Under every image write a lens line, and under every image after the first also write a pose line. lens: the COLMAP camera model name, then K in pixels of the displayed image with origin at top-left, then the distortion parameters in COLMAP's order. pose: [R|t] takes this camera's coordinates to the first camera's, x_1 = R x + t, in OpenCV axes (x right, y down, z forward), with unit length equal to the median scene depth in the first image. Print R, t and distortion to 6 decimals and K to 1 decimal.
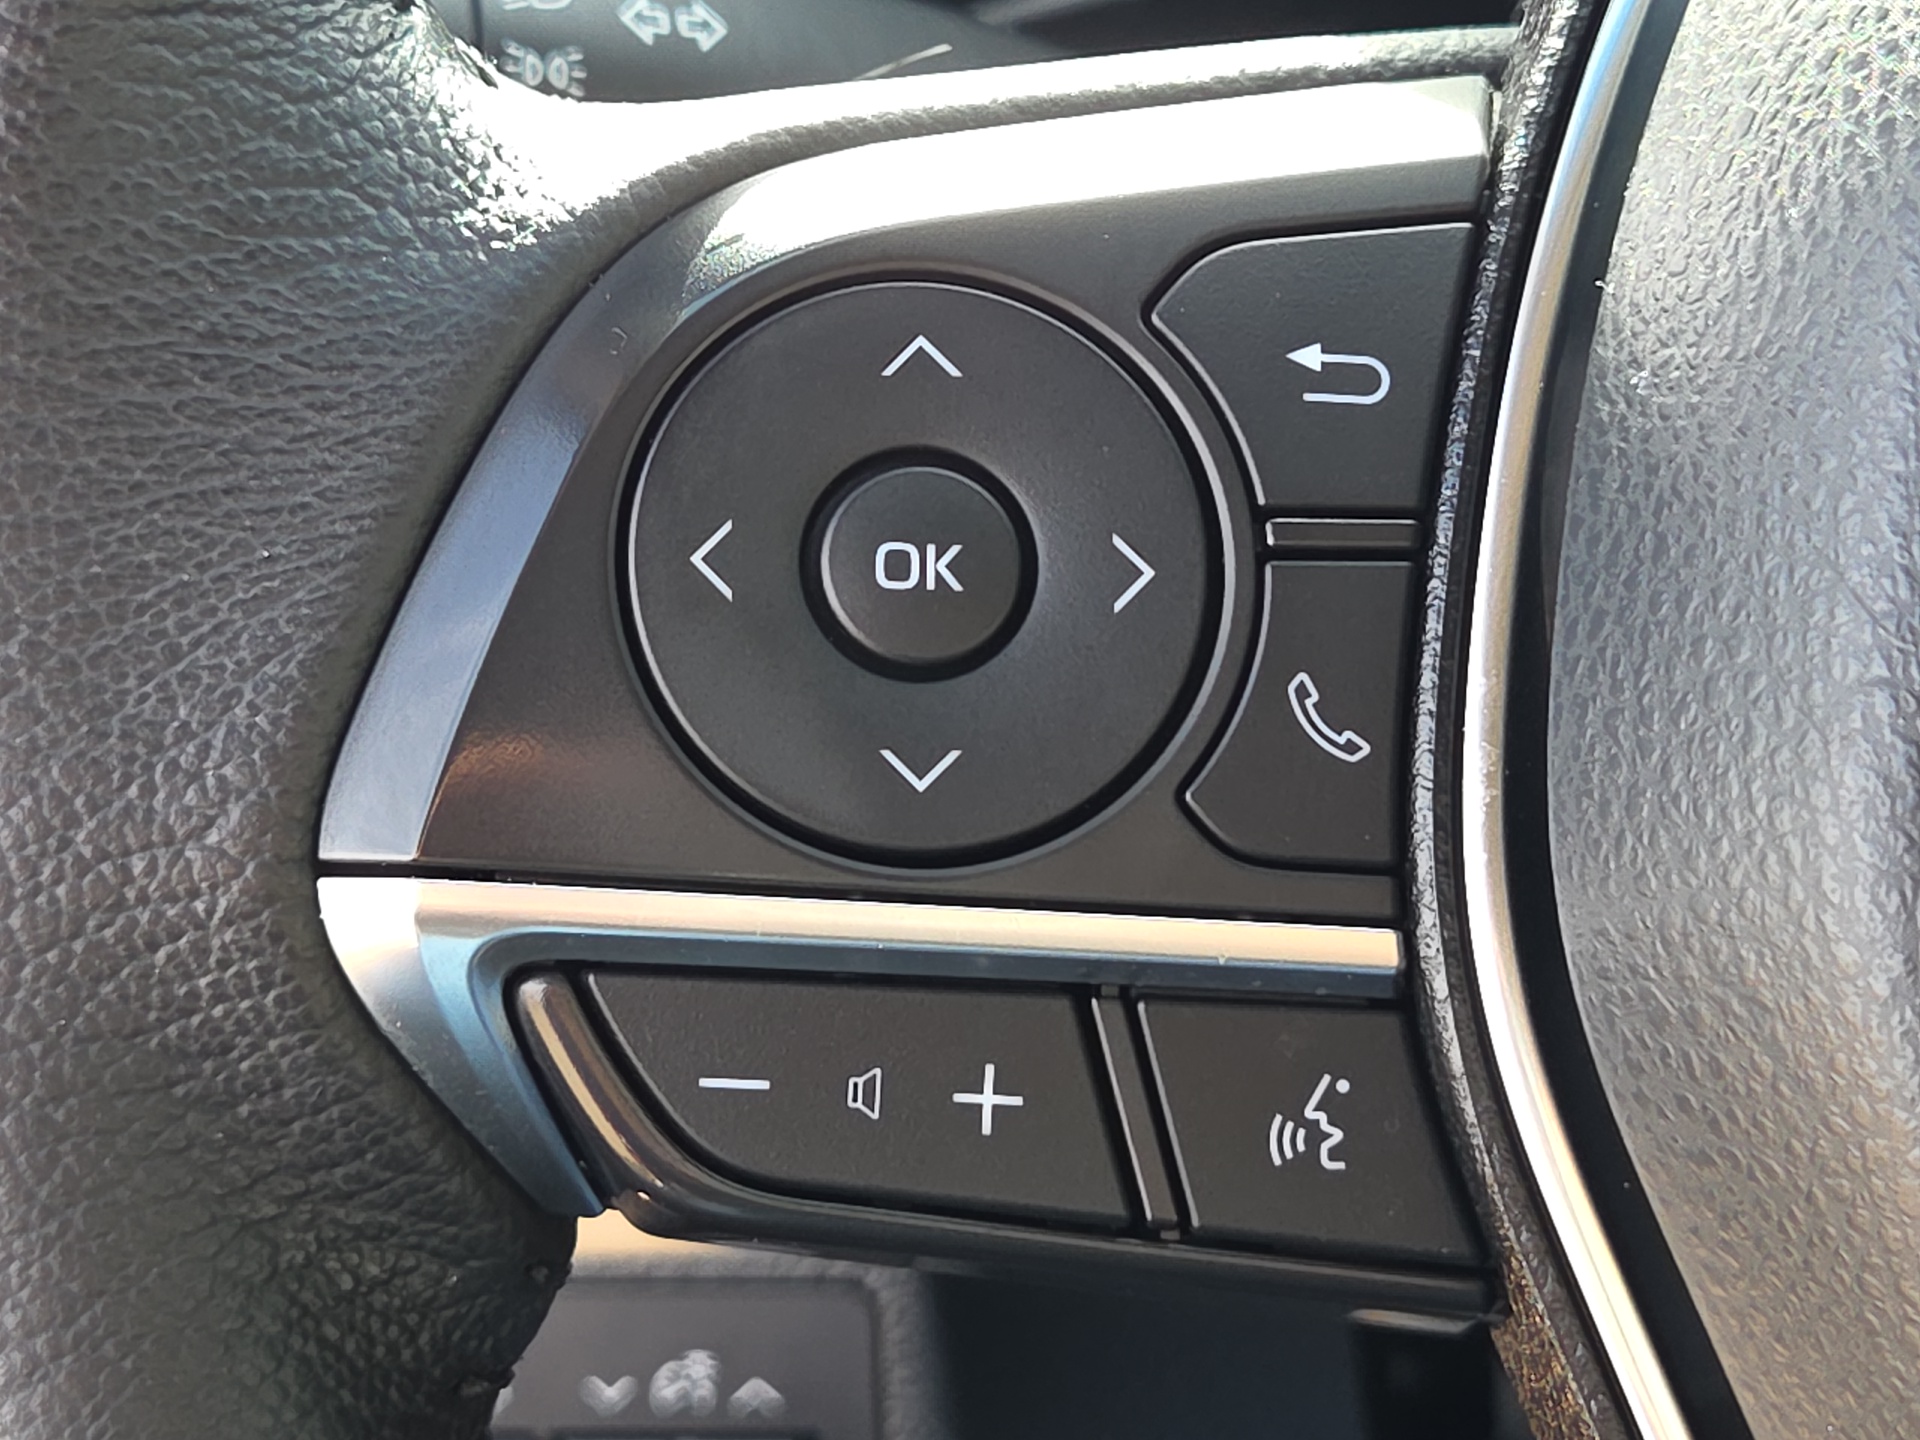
lens RADIAL K [[4229.1, 0, 960.0], [0, 4229.1, 720.0], [0, 0, 1]] dist [0.007315, 0.029582]
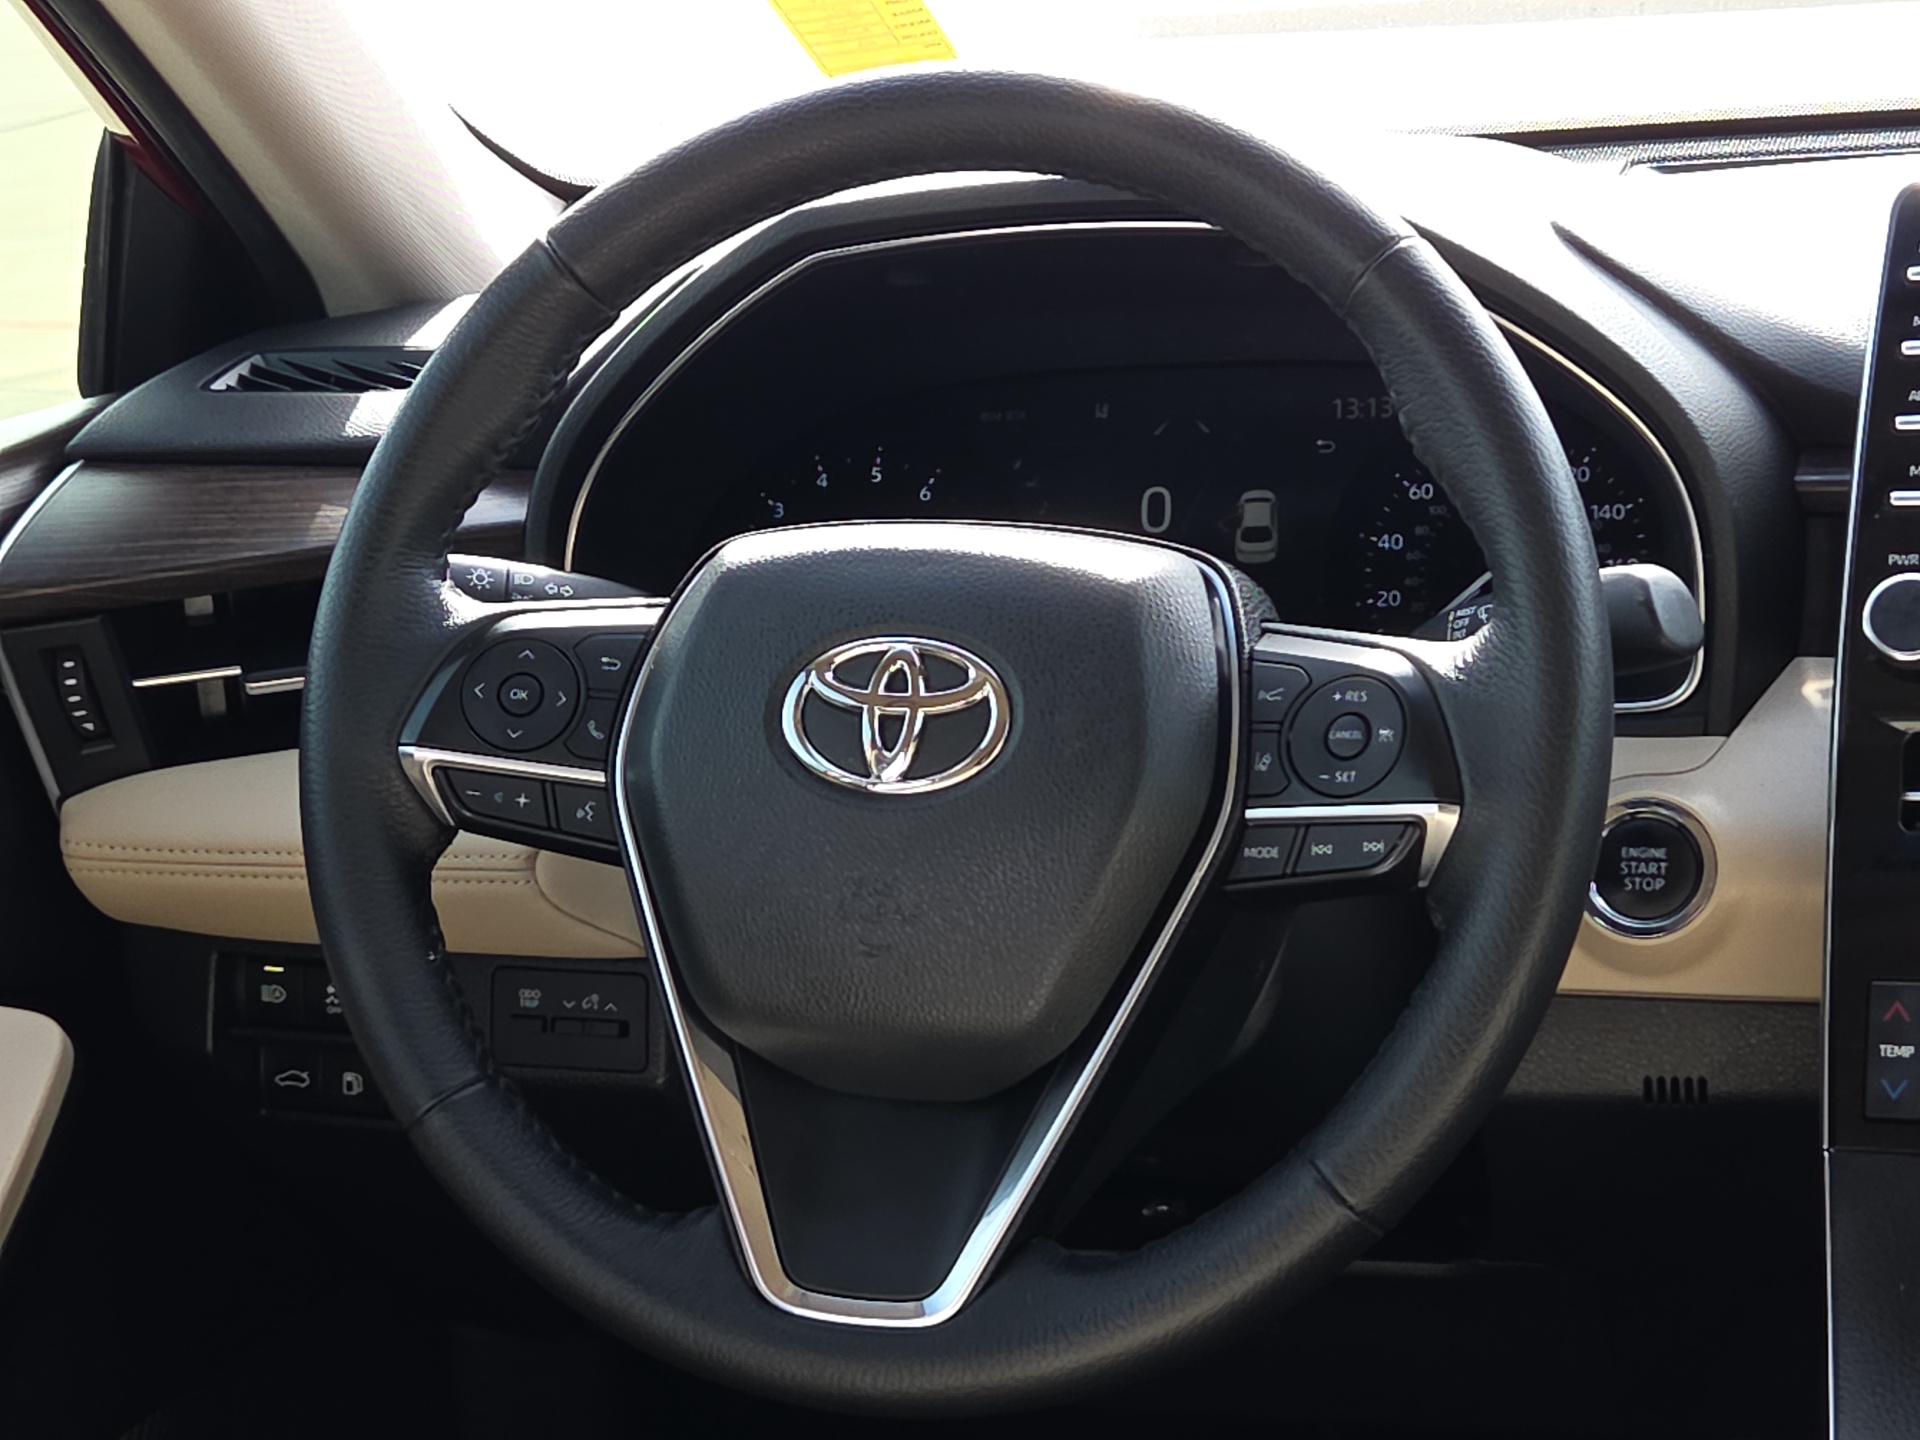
lens RADIAL K [[3860.5, 0, 922.9], [0, 3860.5, 668.5], [0, 0, 1]] dist [0.154582, -0.642581]
pose [[0.976832, 0.058048, -0.205984, 1.400384], [-0.089272, 0.985295, -0.145683, 0.559218], [0.194498, 0.160697, 0.967650, -3.358322]]
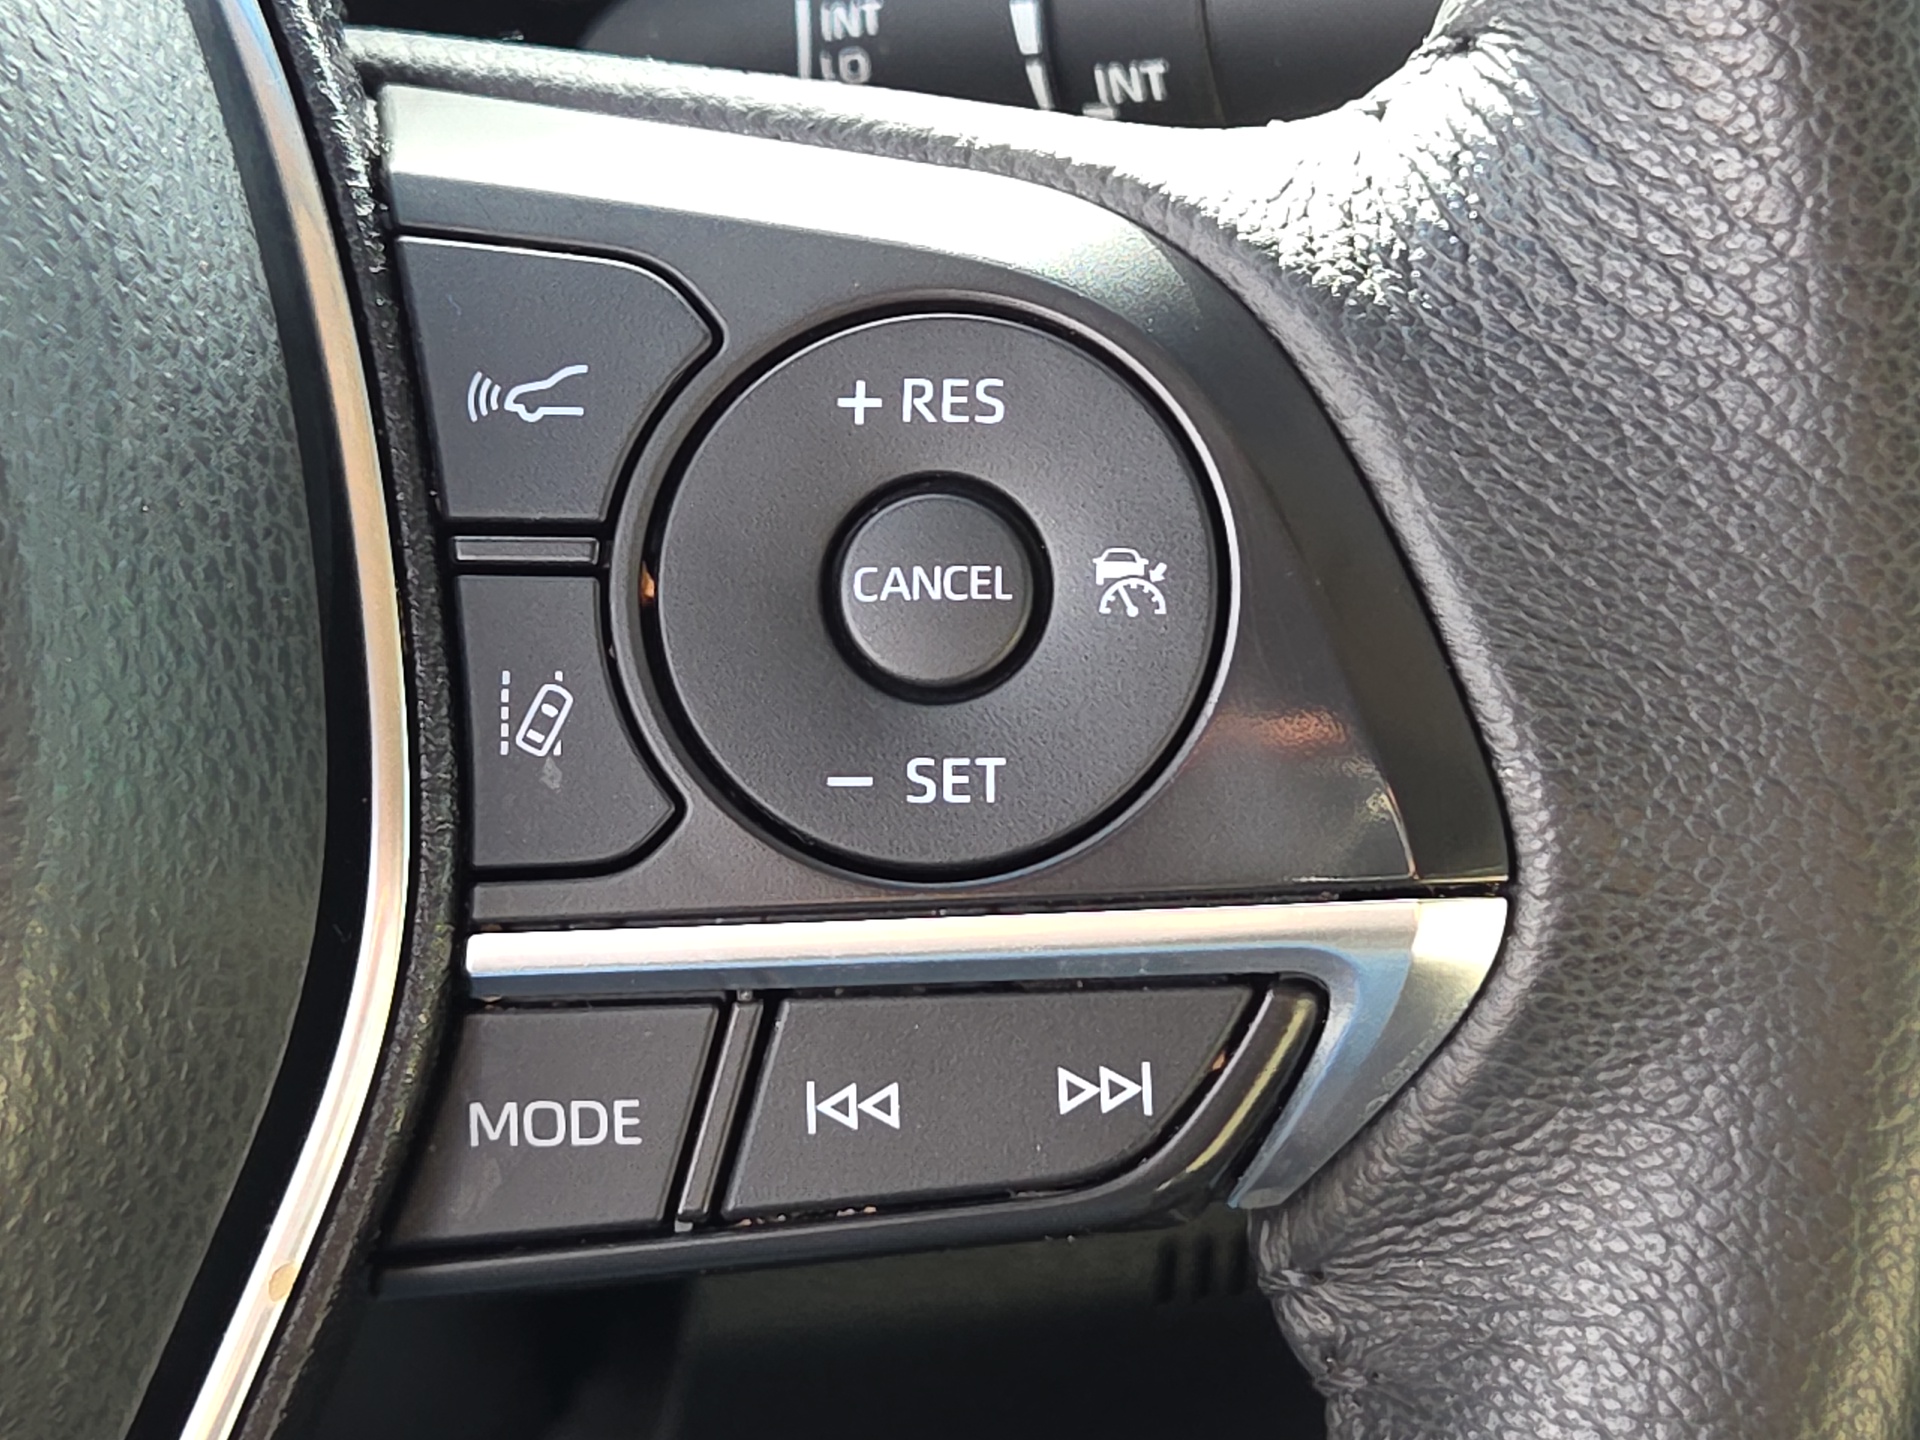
lens RADIAL K [[4229.1, 0, 960.0], [0, 4229.1, 720.0], [0, 0, 1]] dist [0.007315, 0.029582]
pose [[0.960649, -0.011256, 0.277538, 0.703246], [-0.001794, 0.998906, 0.046723, -0.046822], [-0.277761, -0.045382, 0.959578, -0.116220]]
